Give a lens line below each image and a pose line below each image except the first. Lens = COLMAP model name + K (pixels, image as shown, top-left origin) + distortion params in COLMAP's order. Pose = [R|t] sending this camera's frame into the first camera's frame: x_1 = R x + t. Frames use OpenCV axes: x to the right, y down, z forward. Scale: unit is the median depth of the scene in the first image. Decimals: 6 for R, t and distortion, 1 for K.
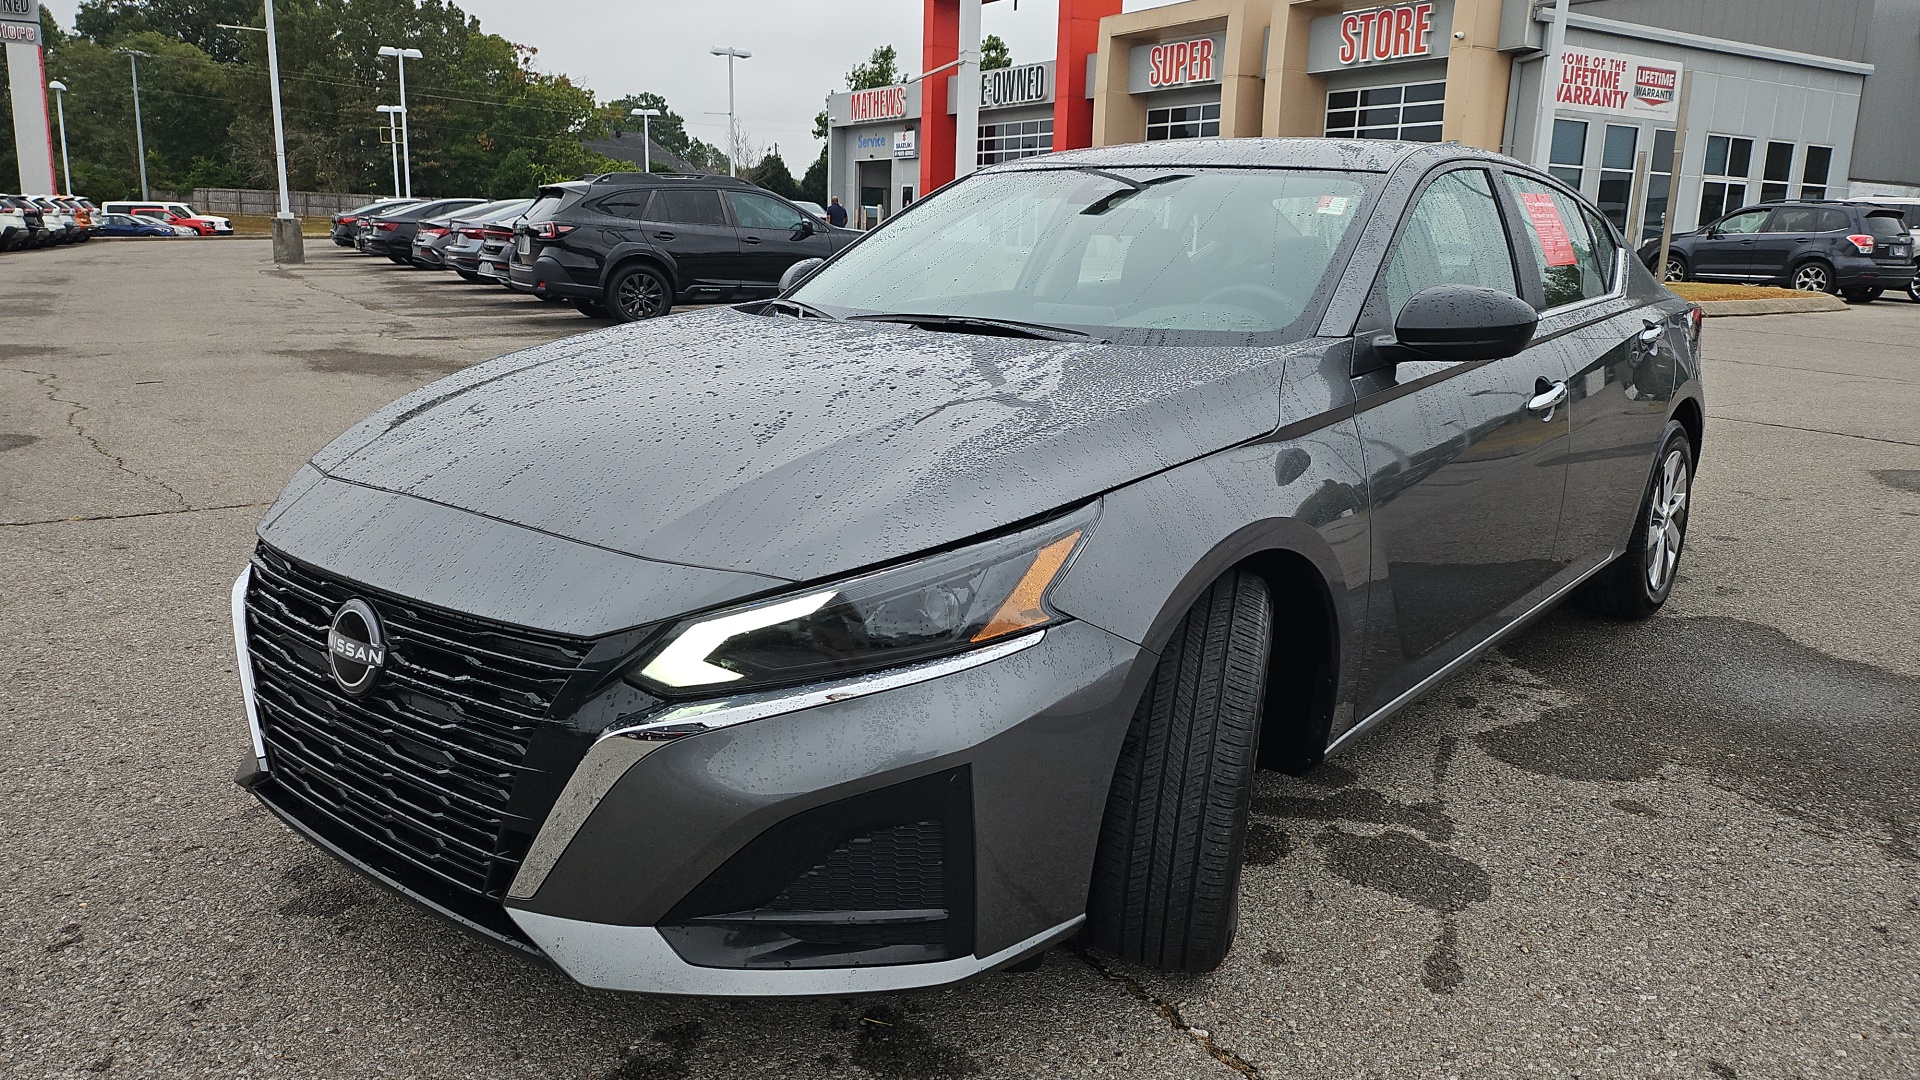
lens RADIAL K [[1351.5, 0, 957.0], [0, 1351.5, 528.4], [0, 0, 1]] dist [0.046299, -0.040508]
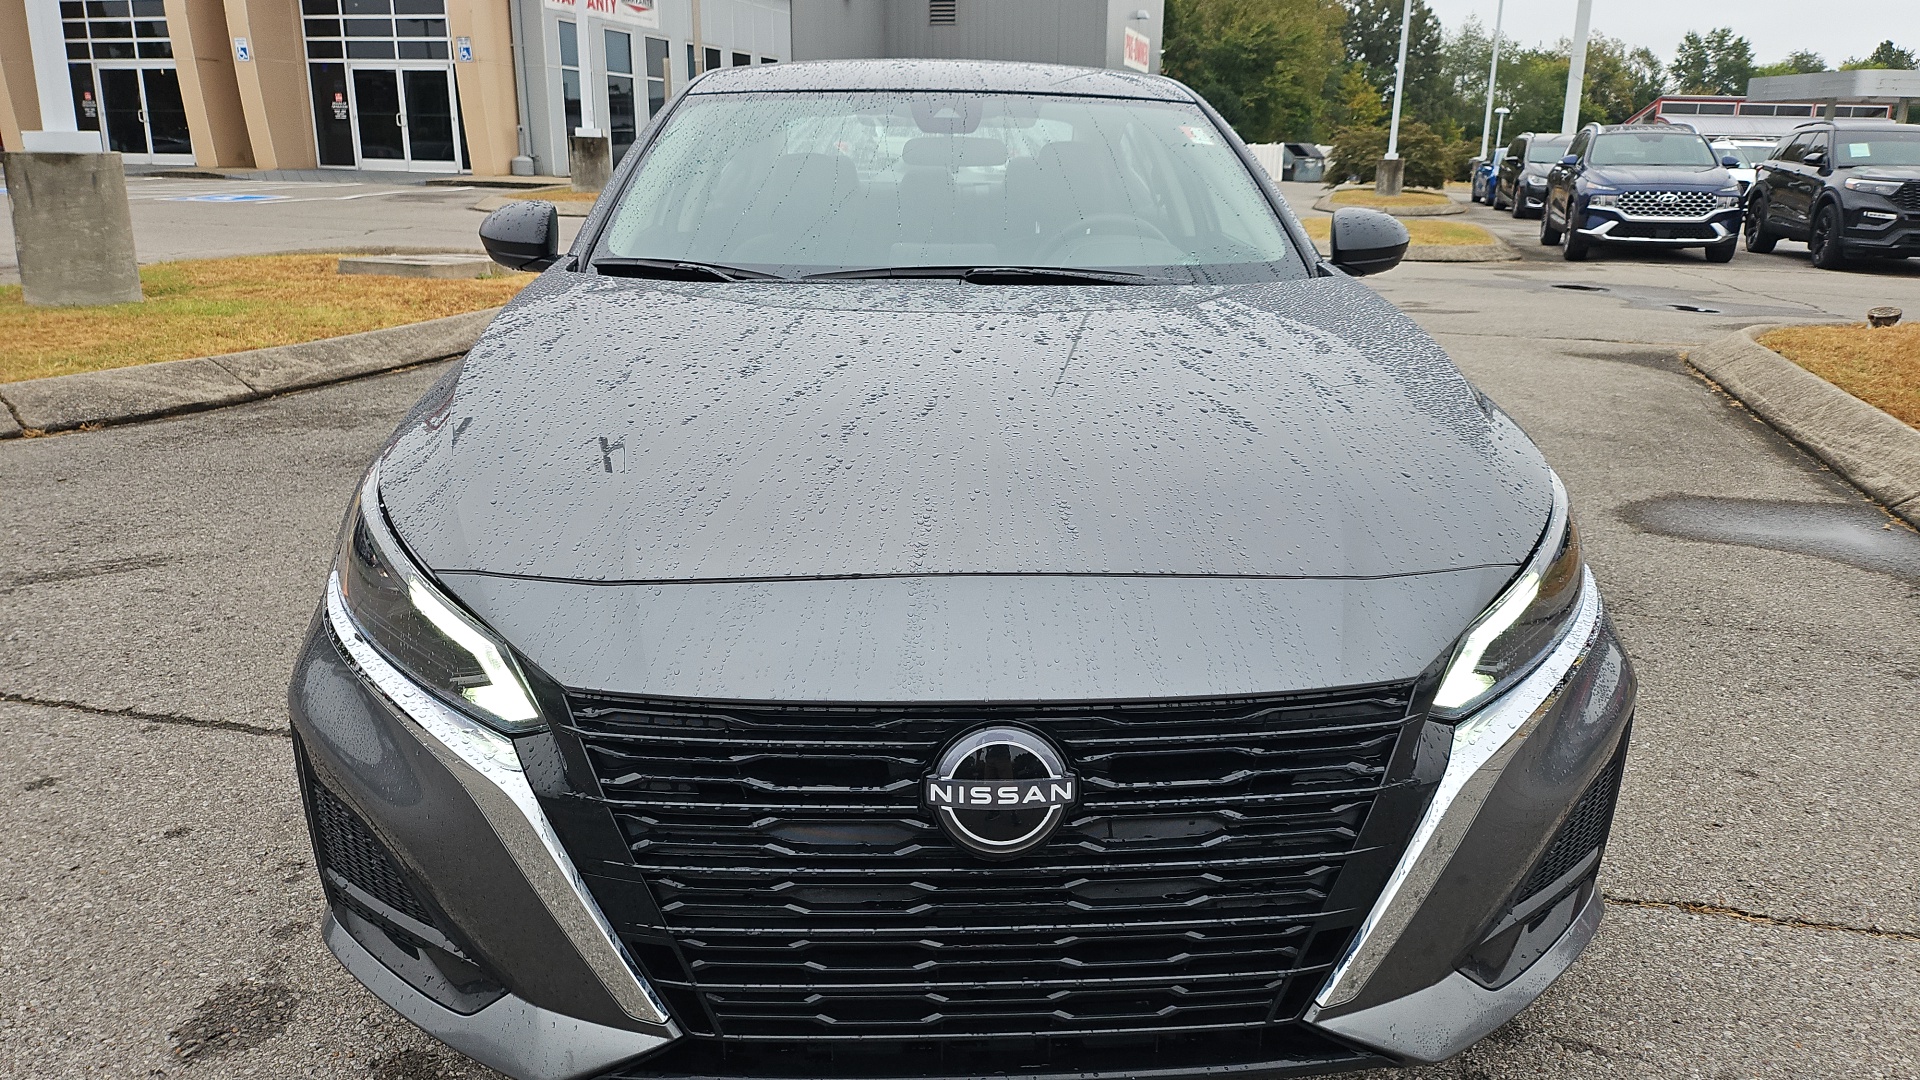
lens RADIAL K [[1351.5, 0, 973.7], [0, 1351.5, 532.7], [0, 0, 1]] dist [0.046299, -0.040508]
pose [[0.740071, -0.193979, 0.643947, -0.887988], [0.146515, 0.981006, 0.127127, -0.140272], [-0.656376, 0.000265, 0.754434, 0.468839]]
